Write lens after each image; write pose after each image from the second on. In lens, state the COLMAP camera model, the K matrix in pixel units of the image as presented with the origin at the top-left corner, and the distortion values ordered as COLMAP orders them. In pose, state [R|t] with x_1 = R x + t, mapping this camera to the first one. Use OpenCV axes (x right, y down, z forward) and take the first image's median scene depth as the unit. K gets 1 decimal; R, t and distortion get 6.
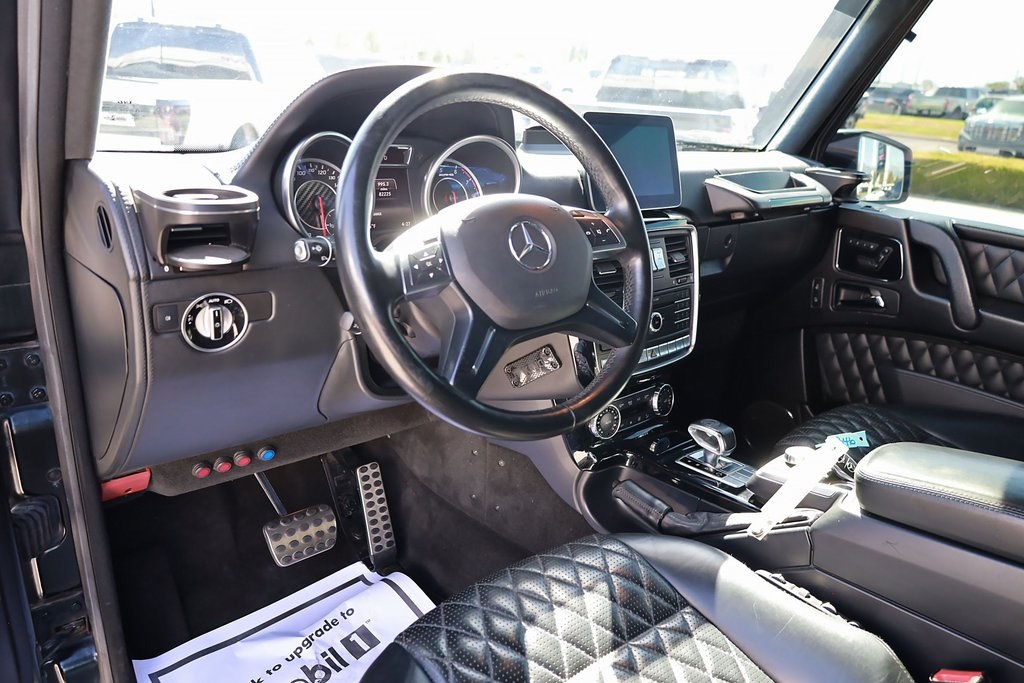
lens RADIAL K [[699.2, 0, 529.6], [0, 699.2, 338.8], [0, 0, 1]] dist [0.025279, 0.000141]
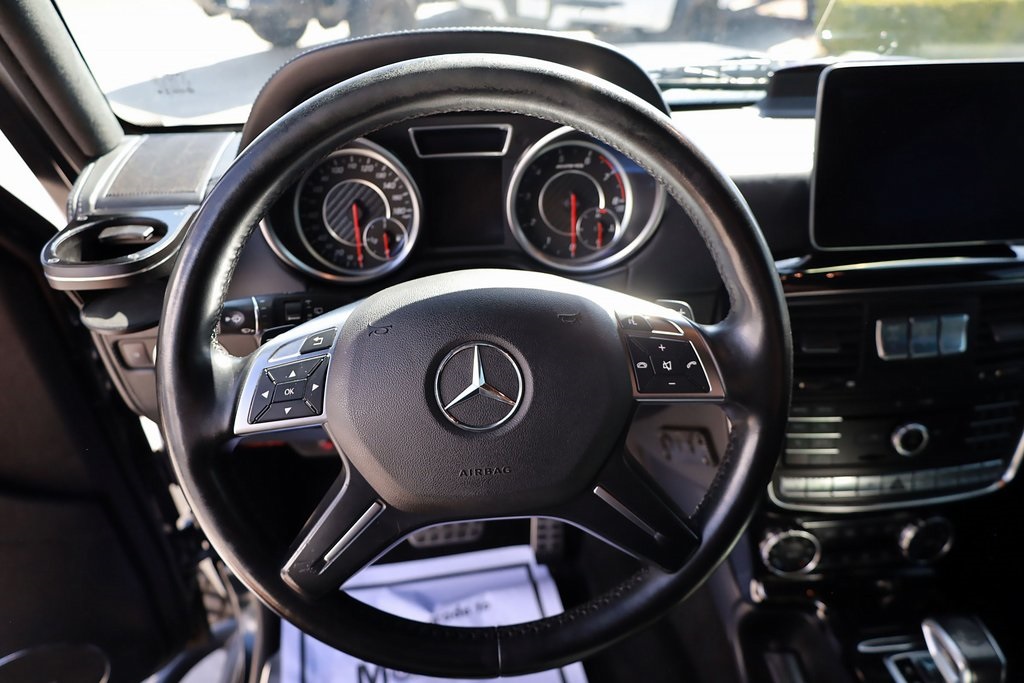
lens RADIAL K [[718.8, 0, 512.1], [0, 718.8, 354.8], [0, 0, 1]] dist [-0.010335, -0.002092]
pose [[0.802814, 0.259191, -0.536946, 0.220741], [-0.130999, 0.955241, 0.265245, -0.208815], [0.581661, -0.142603, 0.800834, 0.349089]]
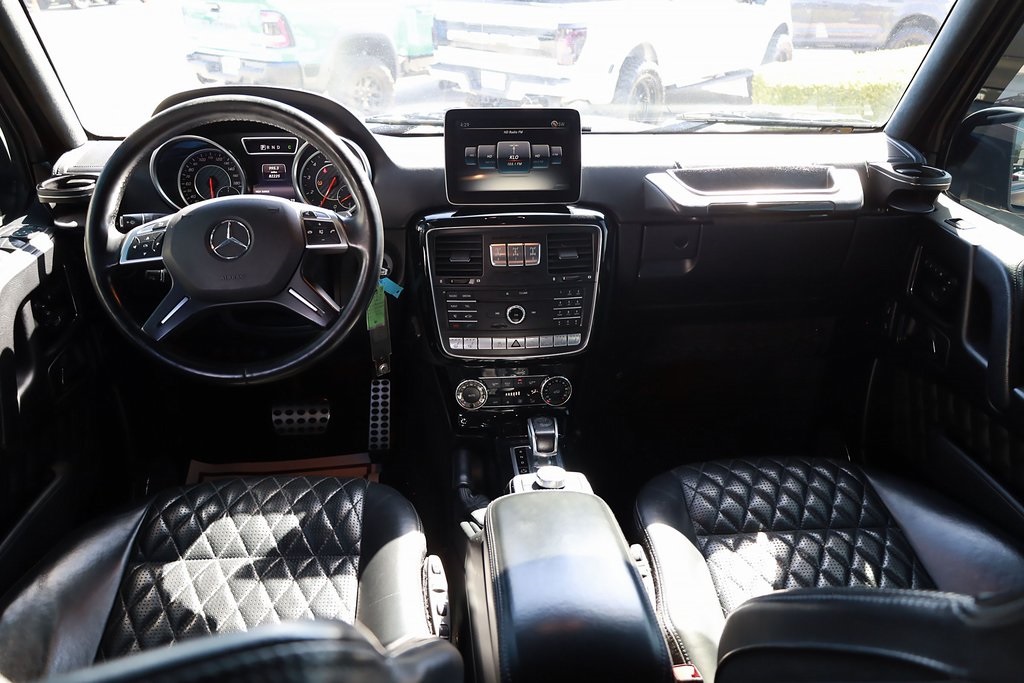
lens RADIAL K [[709.2, 0, 512.0], [0, 709.2, 341.5], [0, 0, 1]] dist [-0.000712, -0.001042]
pose [[0.803757, 0.222615, -0.551741, 0.771323], [-0.154259, 0.973623, 0.168117, -0.163601], [0.574613, -0.050014, 0.816896, 0.143646]]
